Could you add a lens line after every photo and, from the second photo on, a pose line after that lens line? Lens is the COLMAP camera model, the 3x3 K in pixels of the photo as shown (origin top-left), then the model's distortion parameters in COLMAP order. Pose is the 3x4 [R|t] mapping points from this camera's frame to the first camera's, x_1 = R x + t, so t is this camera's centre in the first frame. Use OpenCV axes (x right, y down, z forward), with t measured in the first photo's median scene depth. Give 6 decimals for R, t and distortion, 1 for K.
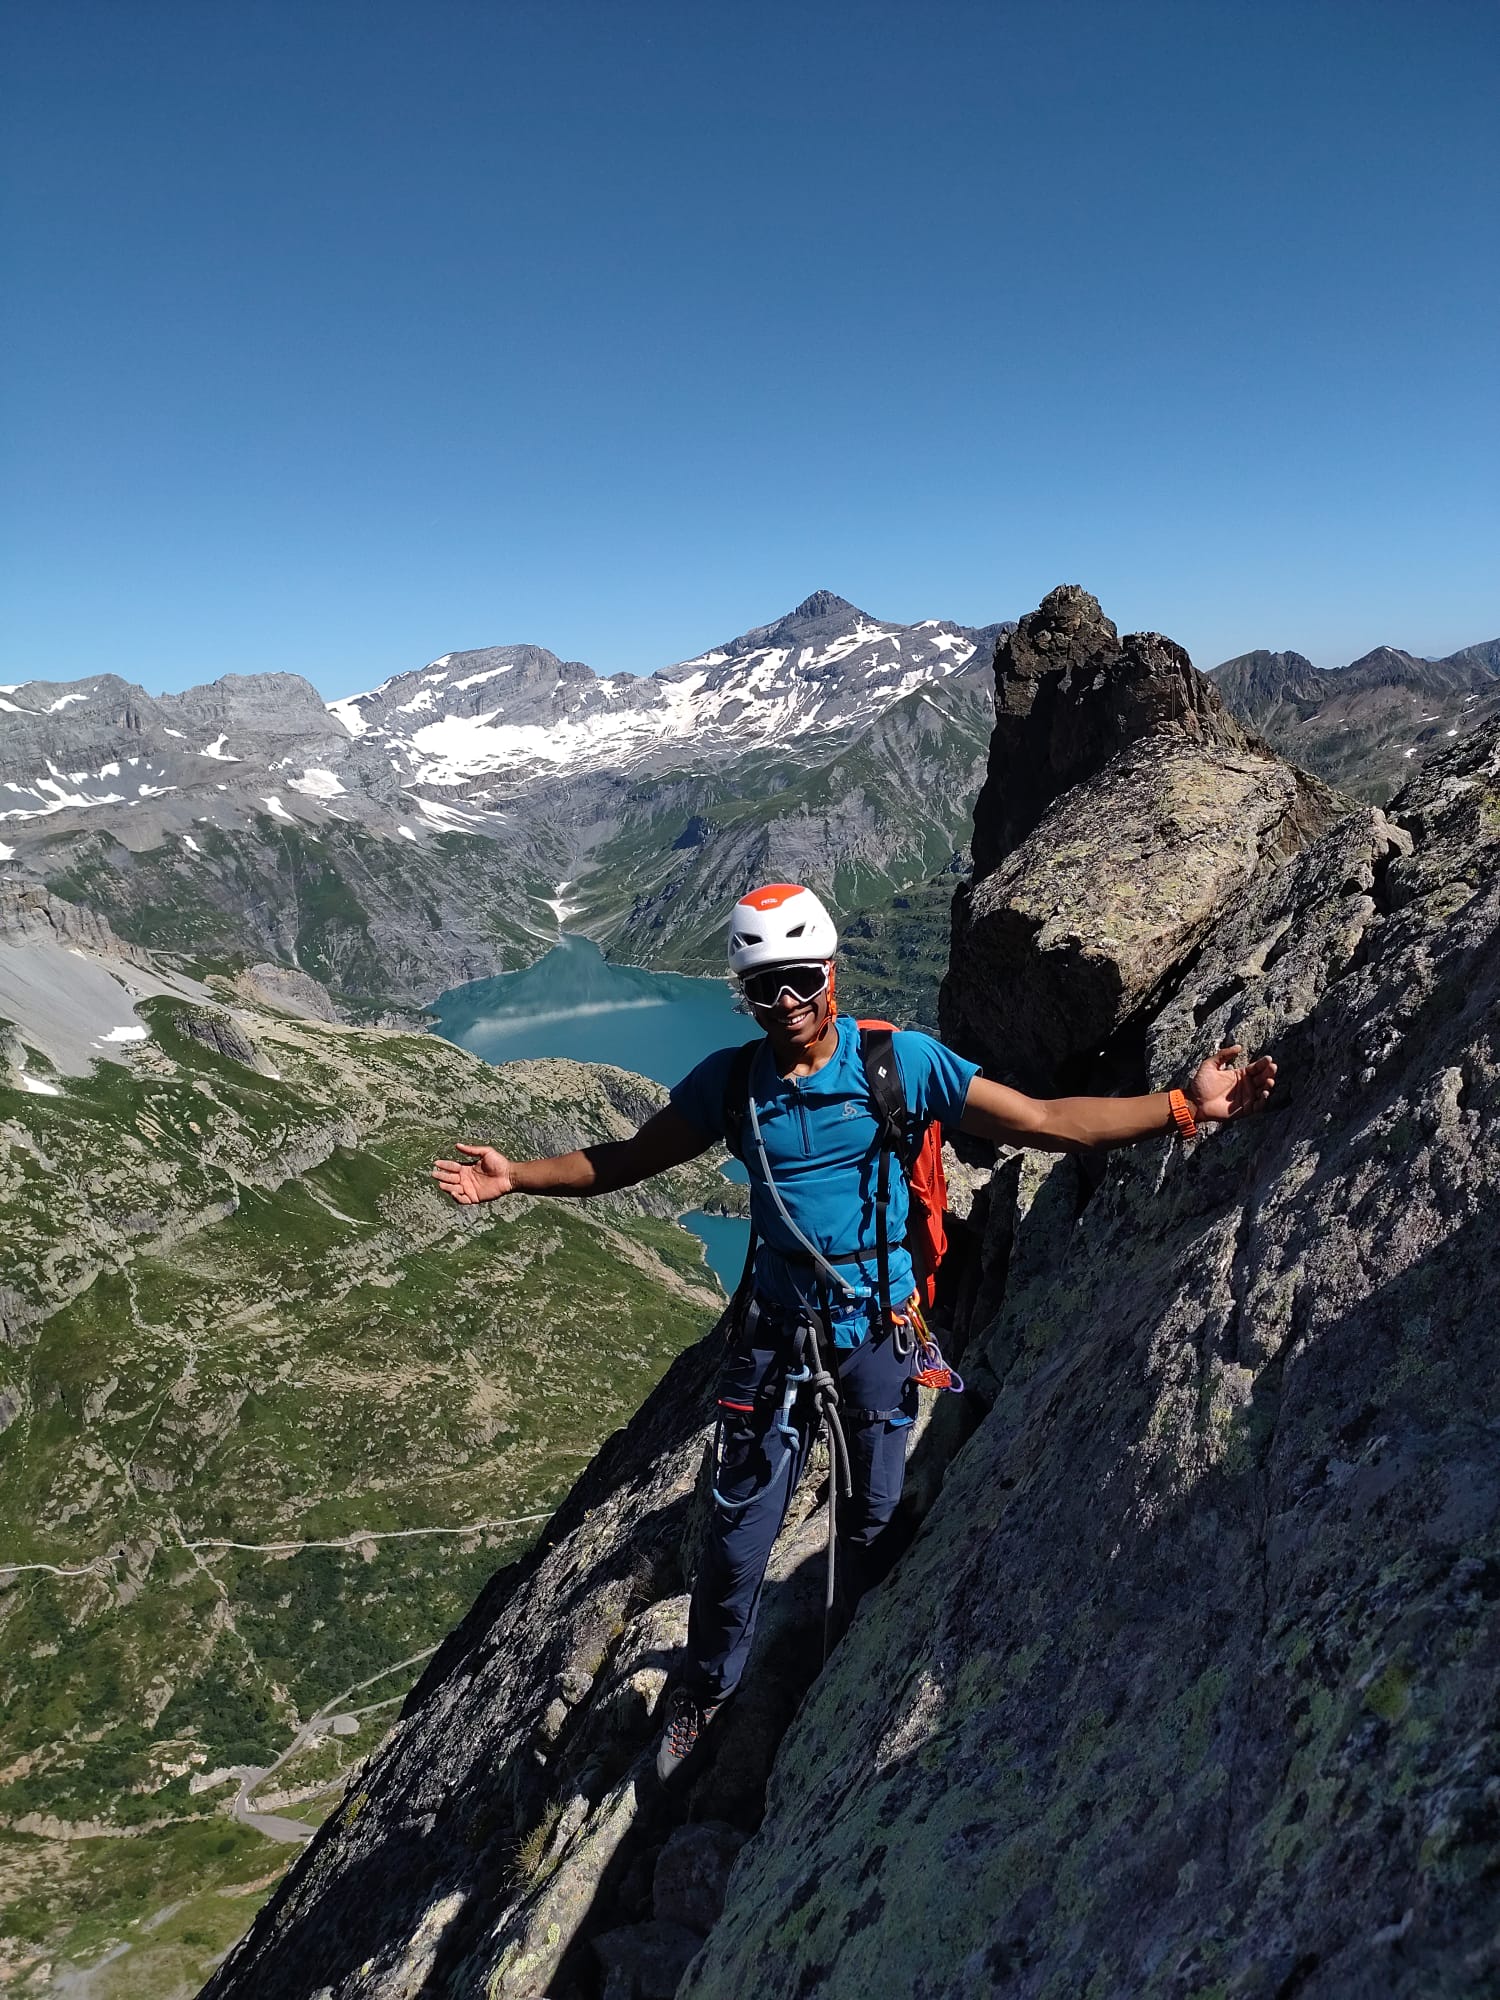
lens RADIAL K [[1456.7, 0, 750.0], [0, 1456.7, 1000.0], [0, 0, 1]] dist [0.045425, 0.000764]
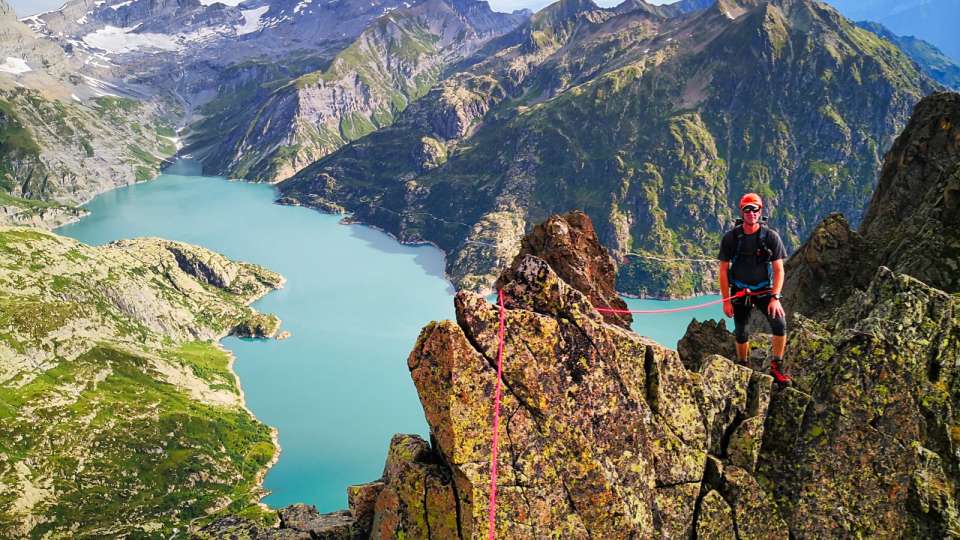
lens RADIAL K [[764.9, 0, 480.0], [0, 764.9, 270.0], [0, 0, 1]] dist [-0.002400, -0.008755]
pose [[0.977801, -0.042825, 0.205113, 0.054006], [0.021405, 0.994185, 0.105533, -0.005336], [-0.208440, -0.098800, 0.973032, 0.129713]]
